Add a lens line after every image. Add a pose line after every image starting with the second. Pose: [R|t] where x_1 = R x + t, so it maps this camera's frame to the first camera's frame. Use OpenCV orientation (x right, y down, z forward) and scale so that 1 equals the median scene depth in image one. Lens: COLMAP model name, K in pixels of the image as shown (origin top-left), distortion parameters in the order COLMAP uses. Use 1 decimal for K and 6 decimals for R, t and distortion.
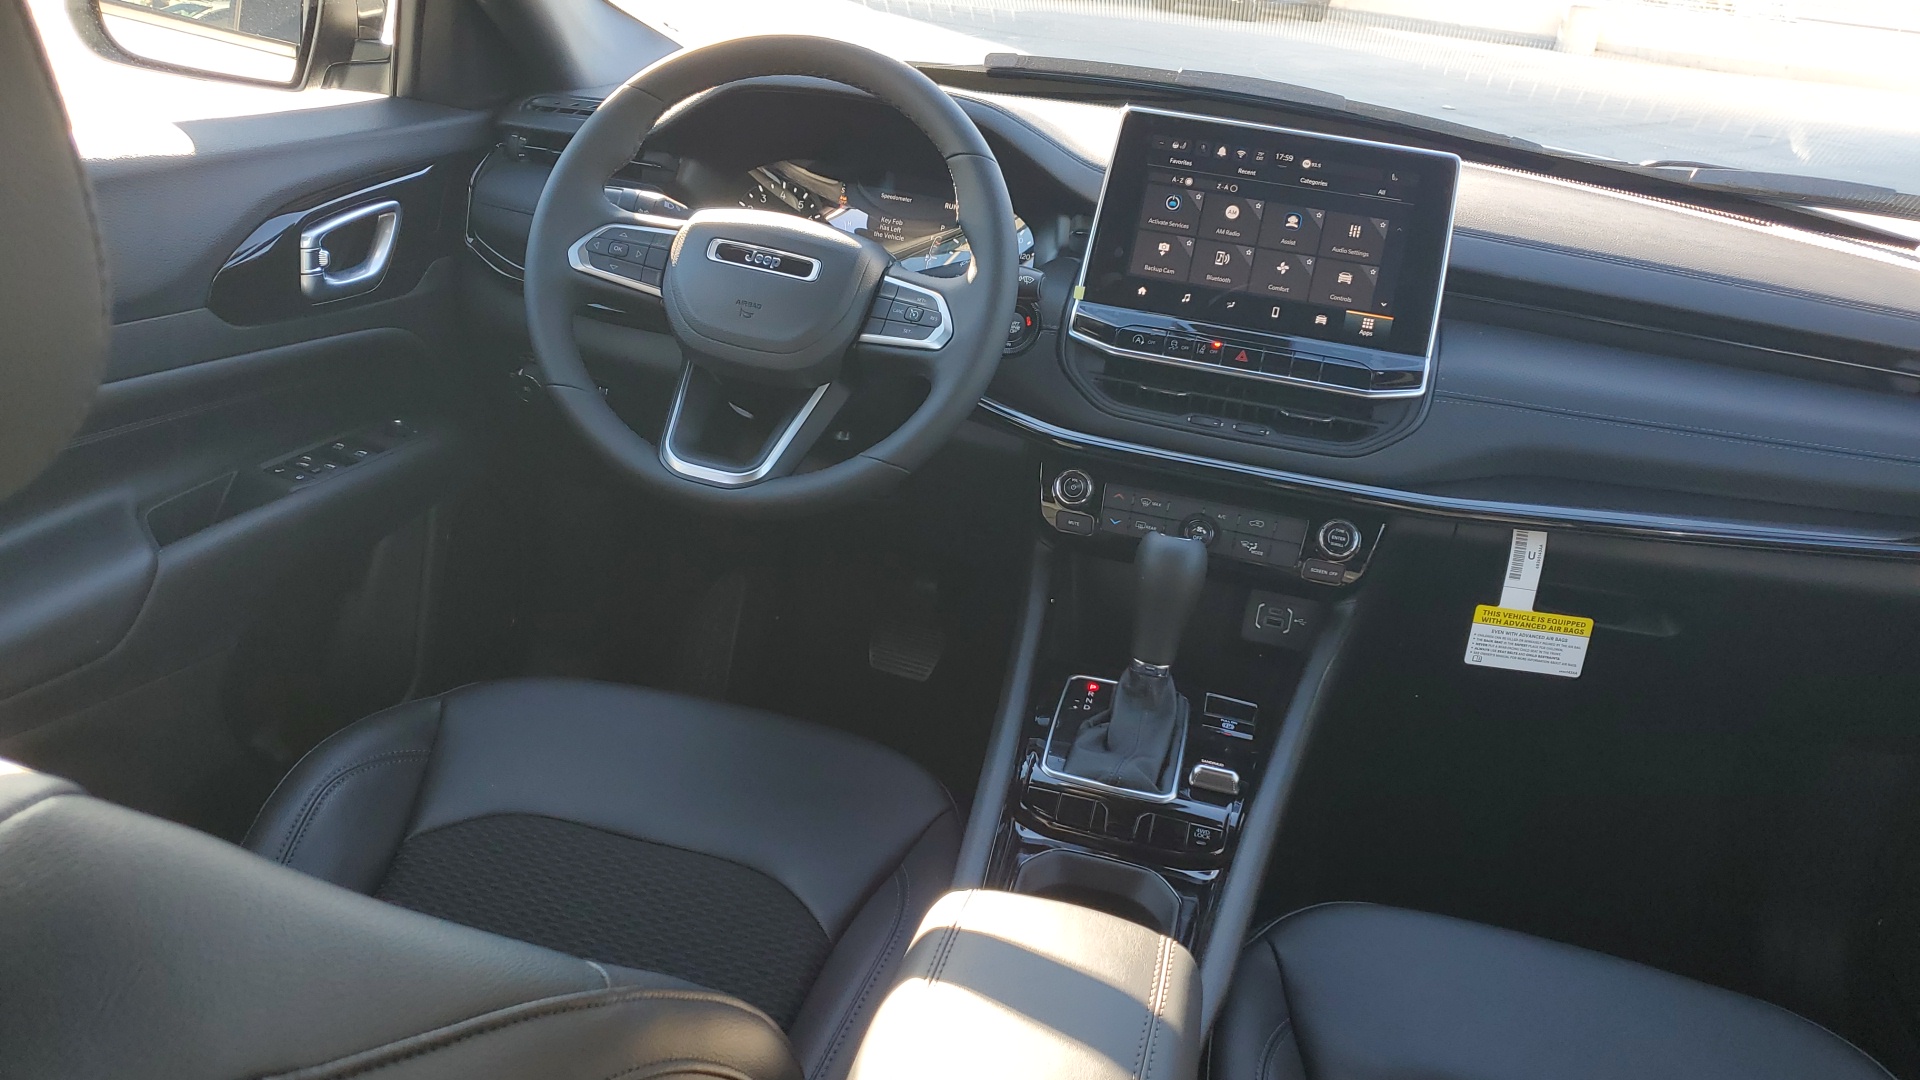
lens RADIAL K [[1492.3, 0, 969.1], [0, 1492.3, 549.3], [0, 0, 1]] dist [0.183692, -0.466810]
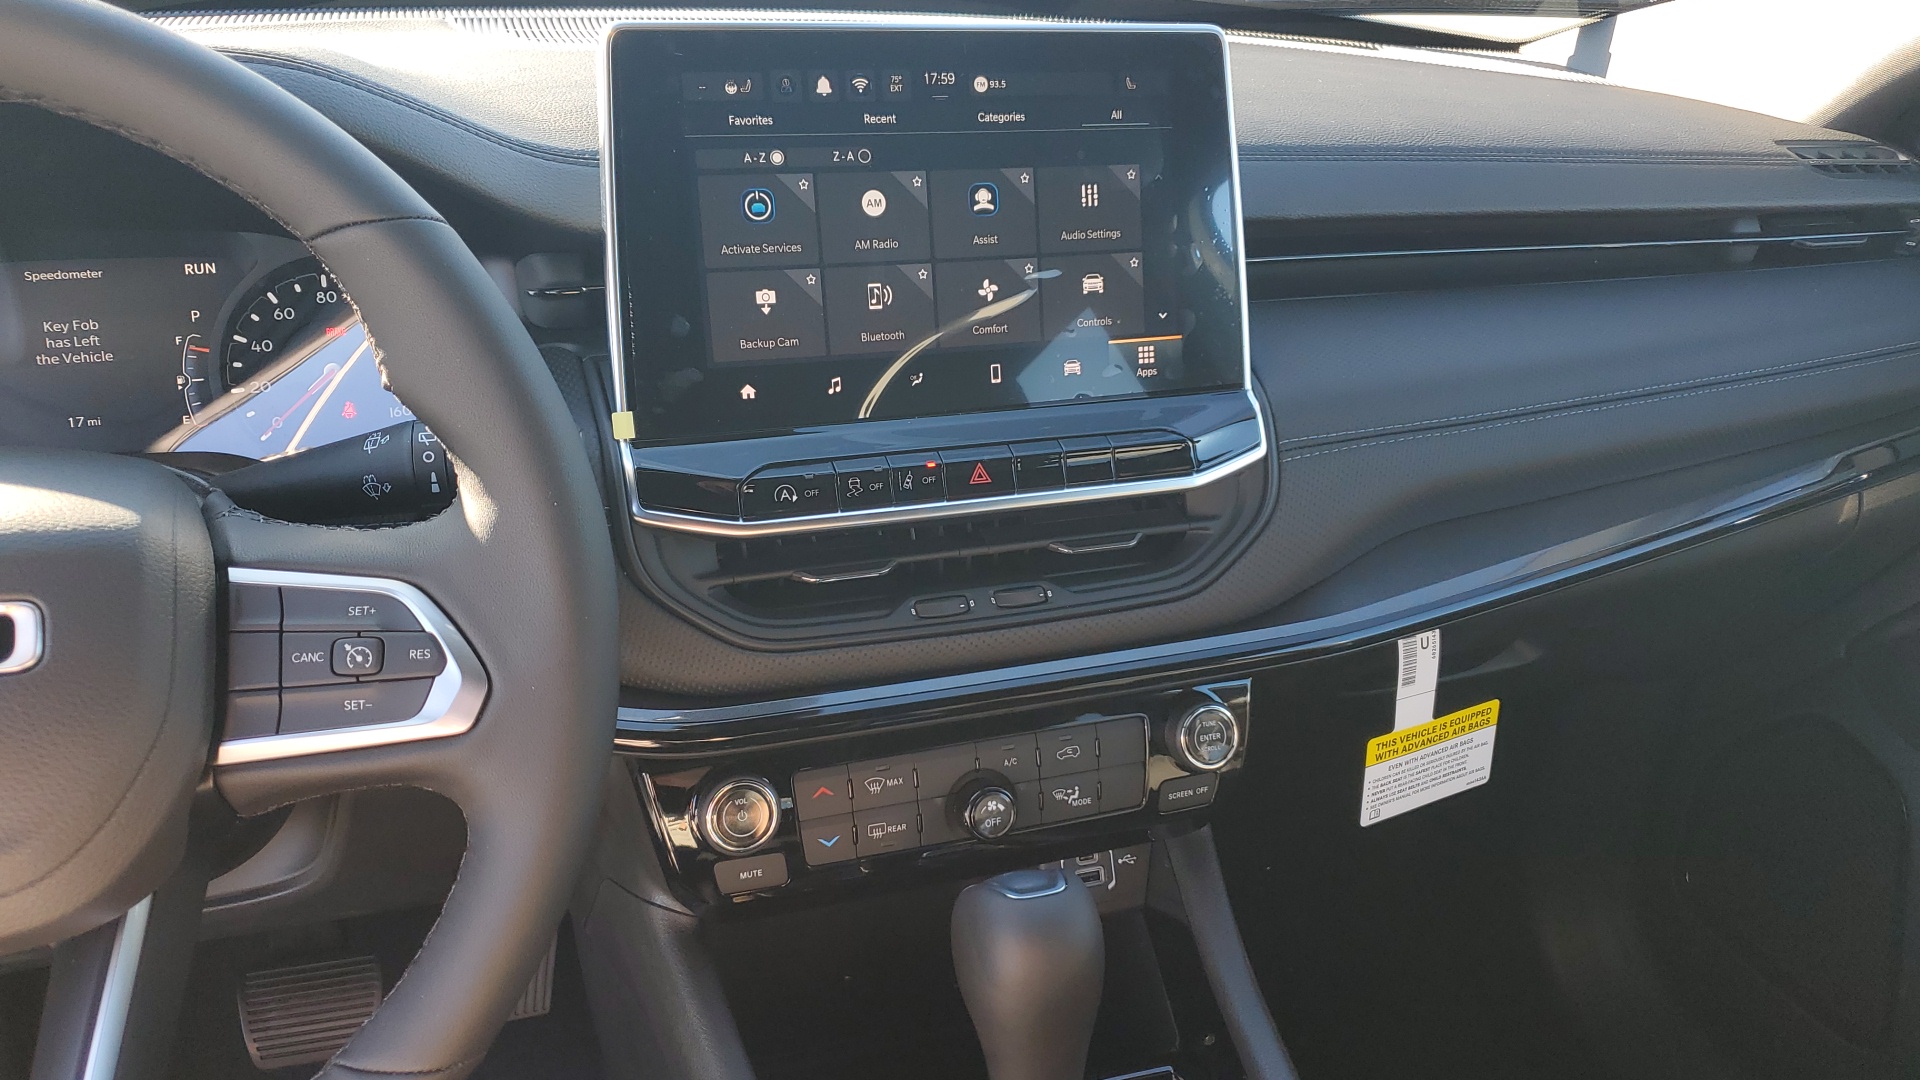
lens RADIAL K [[1487.1, 0, 954.3], [0, 1487.1, 568.2], [0, 0, 1]] dist [0.090630, -0.115605]
pose [[0.828036, -0.317360, 0.462211, -0.074989], [0.261573, 0.947832, 0.182193, -0.193342], [-0.495919, -0.029961, 0.867852, 0.552813]]
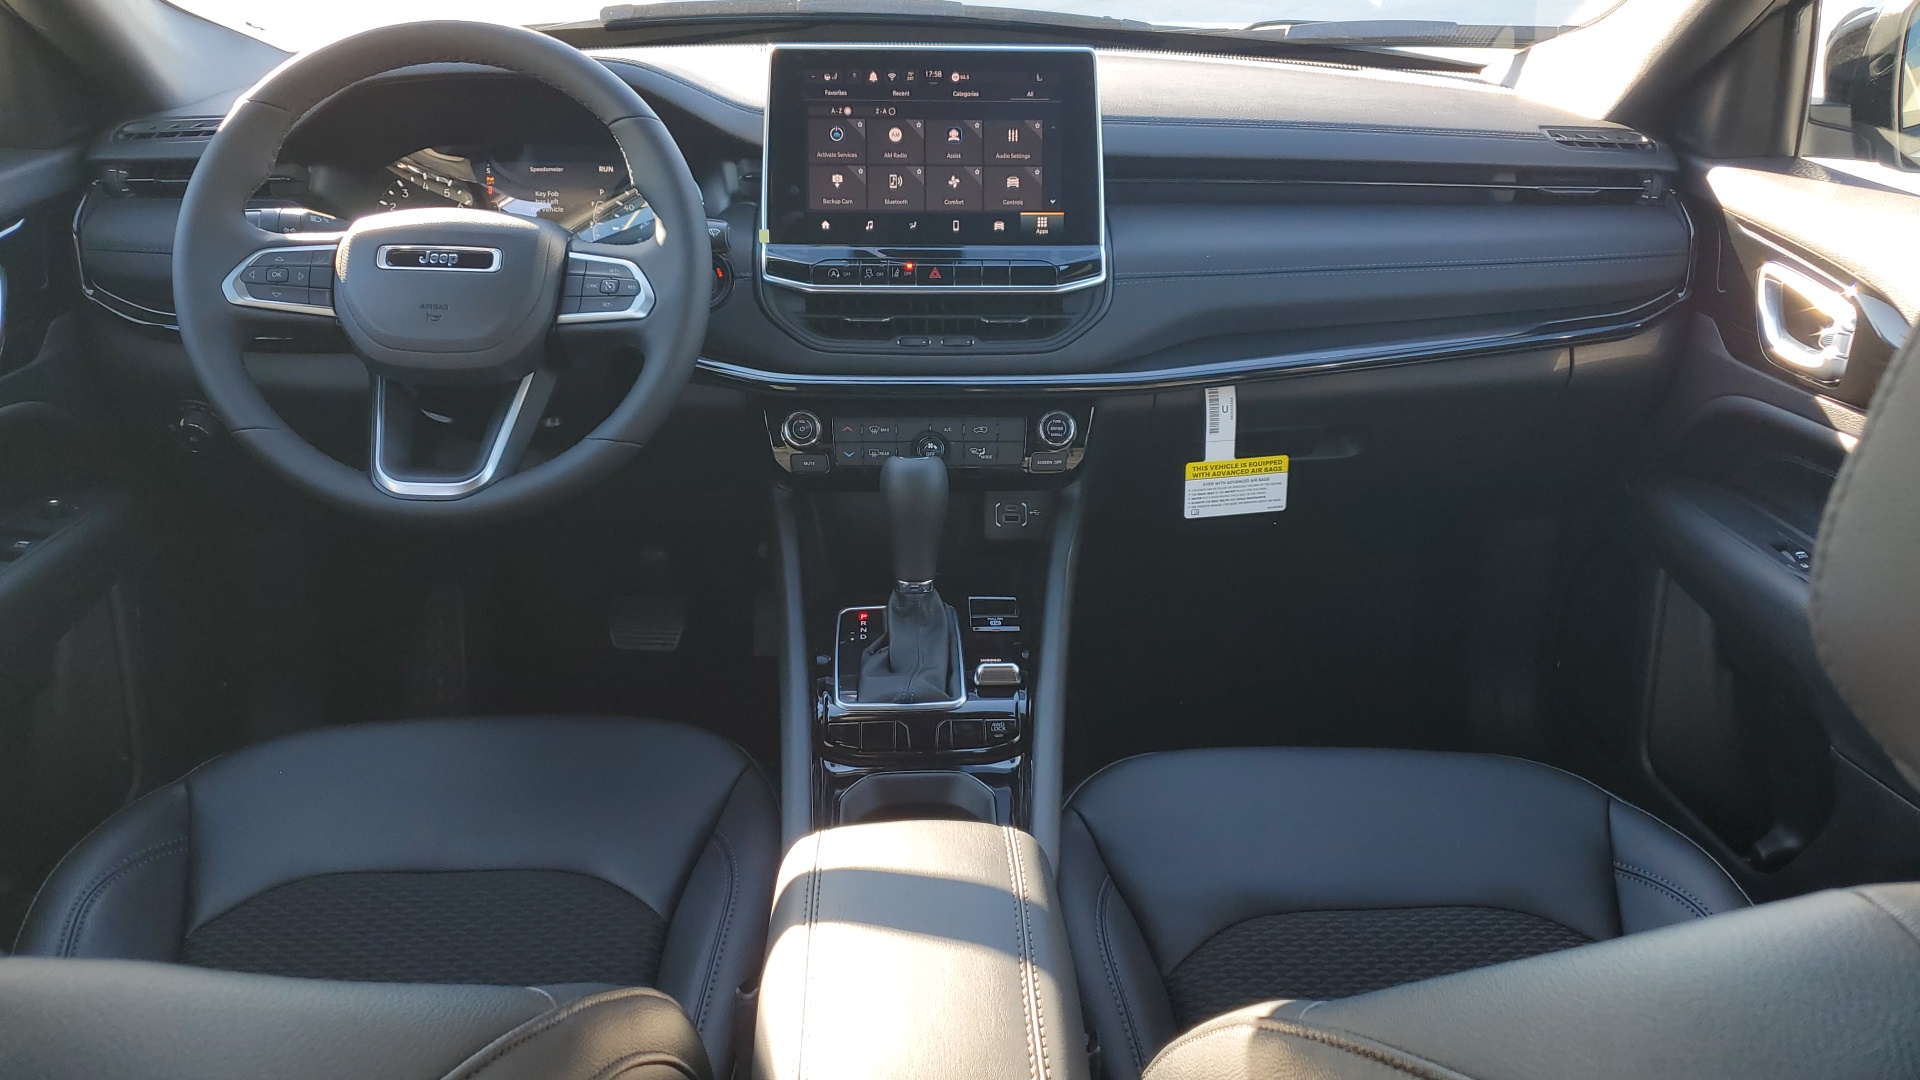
lens RADIAL K [[1492.3, 0, 969.1], [0, 1492.3, 549.3], [0, 0, 1]] dist [0.183692, -0.466810]
pose [[0.955656, -0.212058, 0.204337, -0.047406], [0.201647, 0.976900, 0.070739, -0.010965], [-0.214618, -0.026398, 0.976341, -0.018789]]
